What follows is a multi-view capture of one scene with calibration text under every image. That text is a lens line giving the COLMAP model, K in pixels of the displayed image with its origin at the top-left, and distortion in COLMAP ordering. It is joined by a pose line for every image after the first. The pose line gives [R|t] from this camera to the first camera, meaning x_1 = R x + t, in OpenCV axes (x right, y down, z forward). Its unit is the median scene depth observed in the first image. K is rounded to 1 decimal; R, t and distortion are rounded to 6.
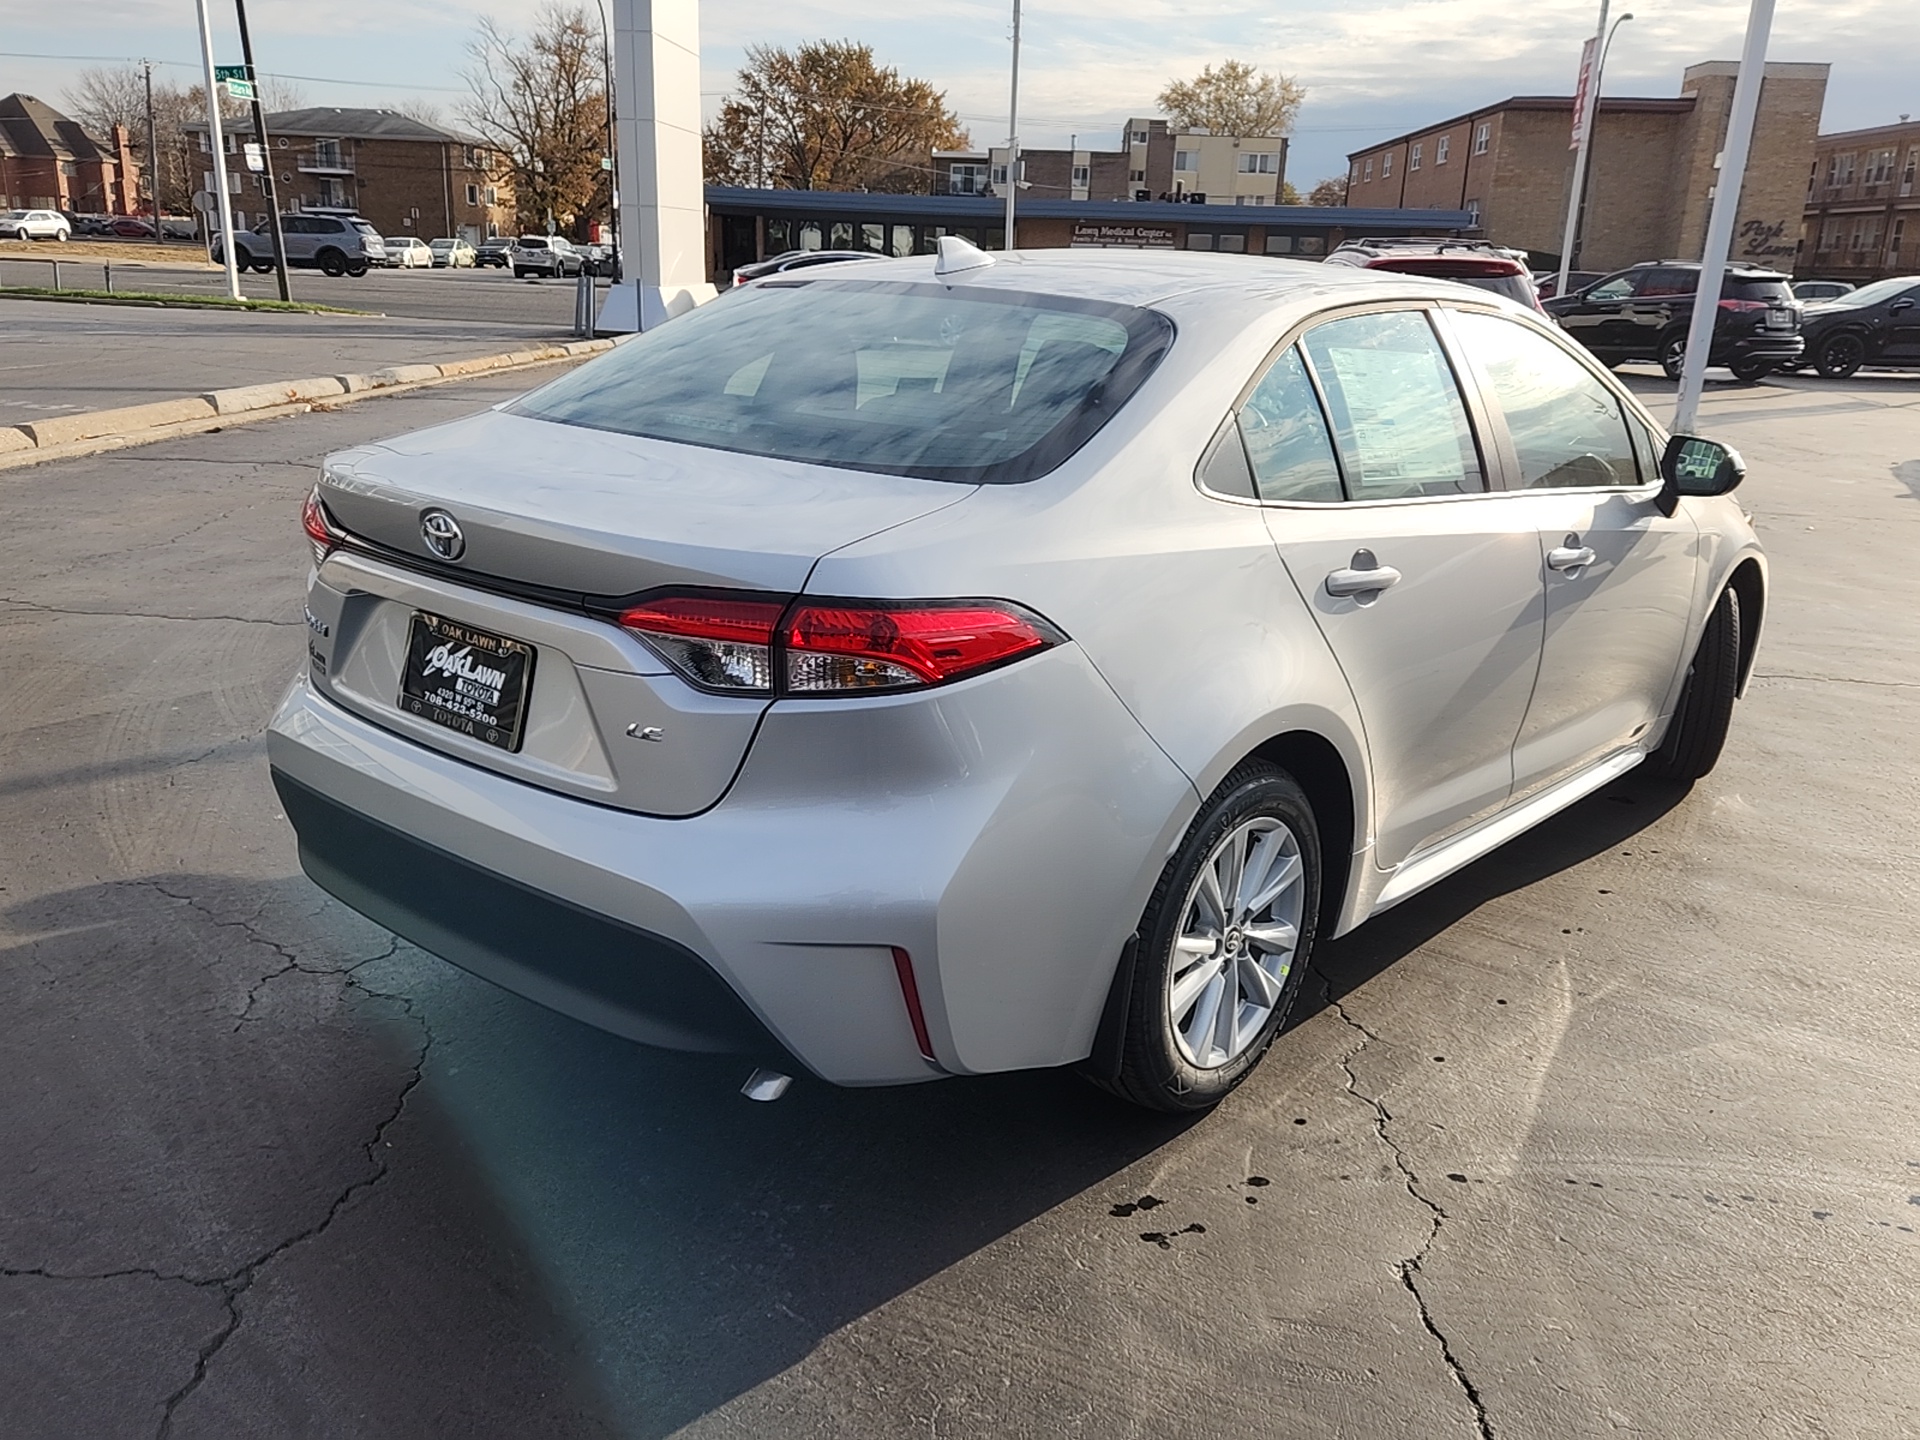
lens RADIAL K [[1600.7, 0, 901.4], [0, 1600.7, 726.1], [0, 0, 1]] dist [0.059576, -0.053942]
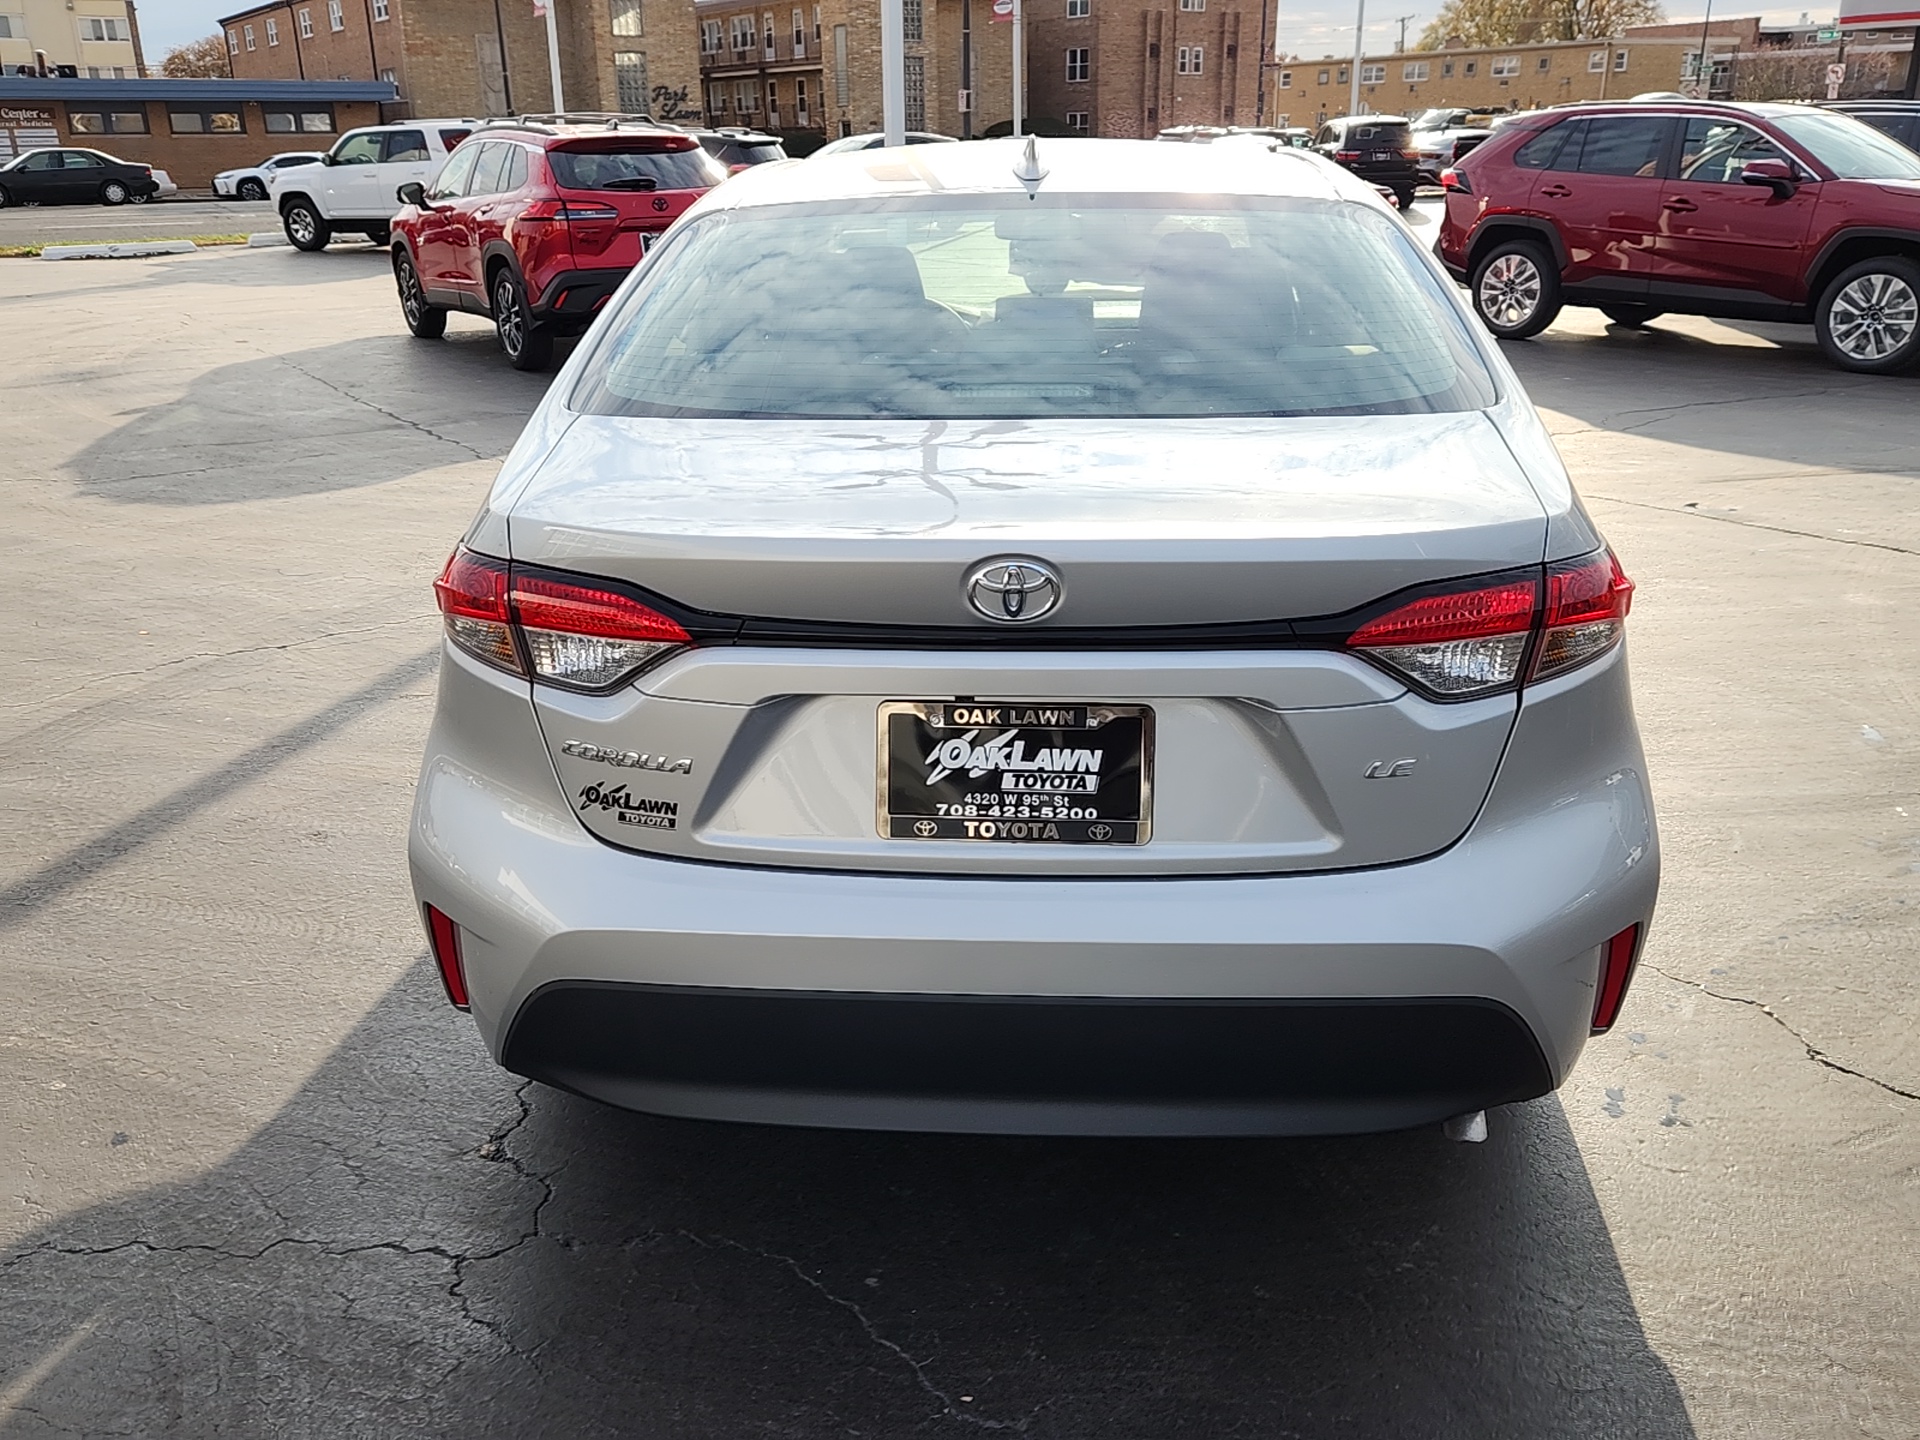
lens RADIAL K [[1600.7, 0, 958.7], [0, 1600.7, 723.5], [0, 0, 1]] dist [0.059576, -0.053942]
pose [[0.790519, -0.265681, 0.551808, -0.686359], [0.215842, 0.964055, 0.154952, -0.169460], [-0.573141, -0.003389, 0.819449, 0.401506]]
